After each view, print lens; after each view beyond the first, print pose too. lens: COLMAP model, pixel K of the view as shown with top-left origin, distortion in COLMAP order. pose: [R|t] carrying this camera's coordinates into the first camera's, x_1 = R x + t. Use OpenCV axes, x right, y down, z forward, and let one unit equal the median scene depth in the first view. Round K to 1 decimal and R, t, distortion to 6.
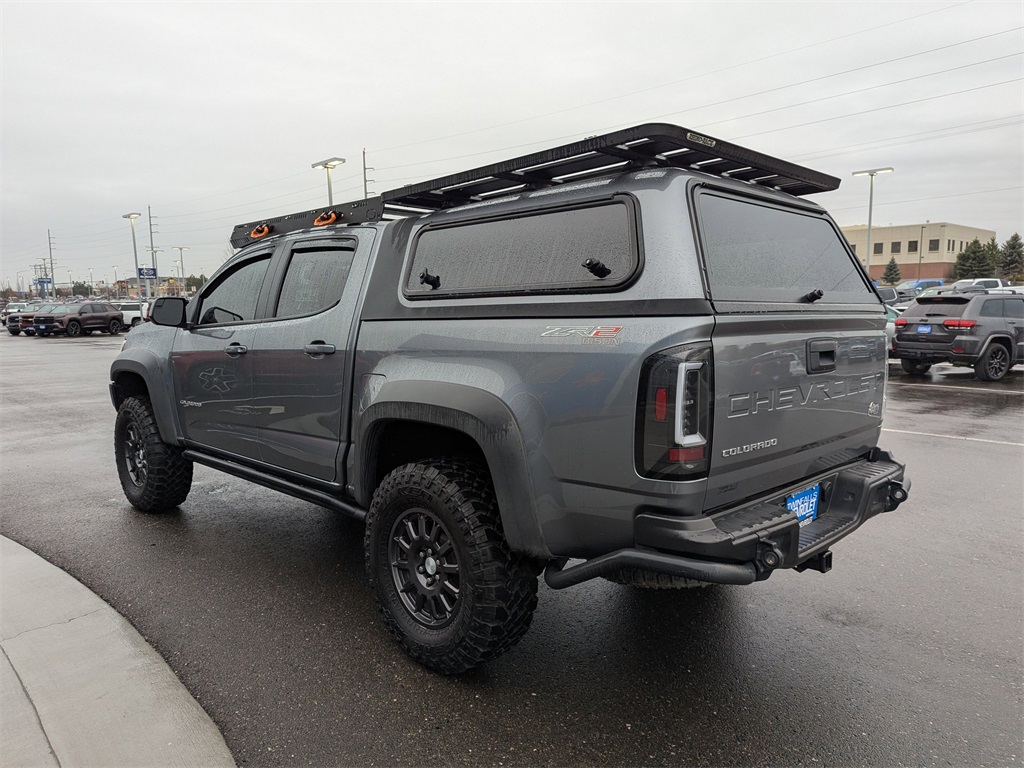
lens RADIAL K [[734.7, 0, 508.4], [0, 734.7, 390.1], [0, 0, 1]] dist [0.057119, -0.037800]
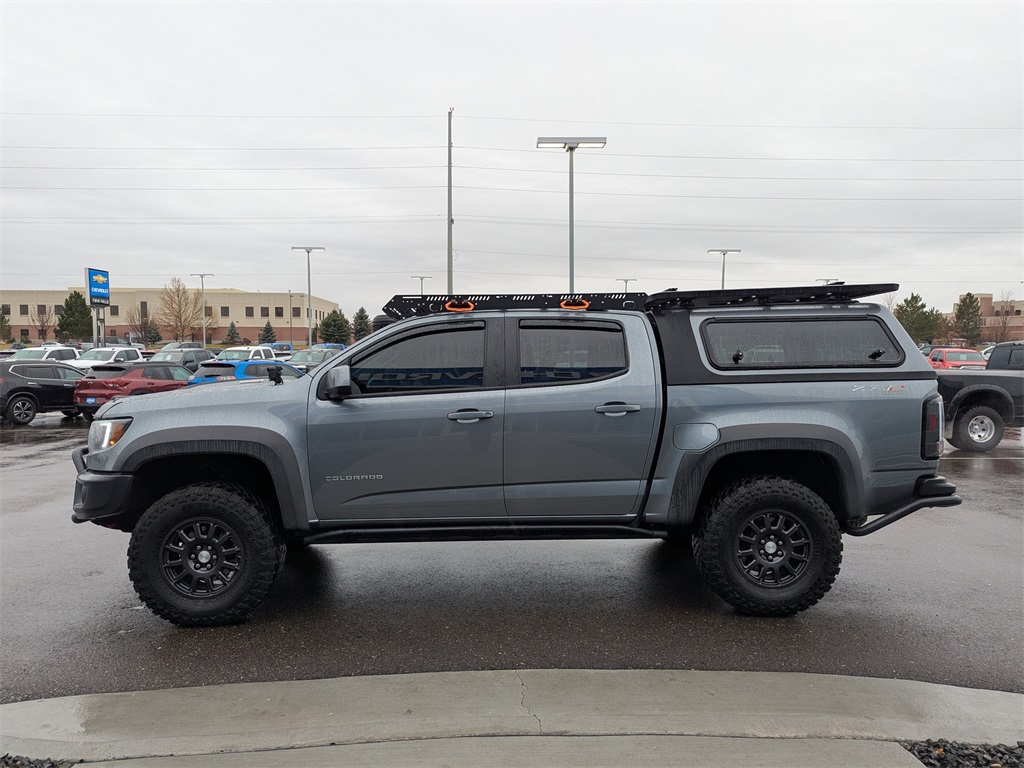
lens RADIAL K [[734.7, 0, 508.3], [0, 734.7, 384.9], [0, 0, 1]] dist [0.057119, -0.037800]
pose [[0.675714, -0.018391, 0.736935, -0.754261], [0.080450, 0.995557, -0.048921, -0.028589], [-0.732761, 0.092343, 0.674191, 0.166262]]
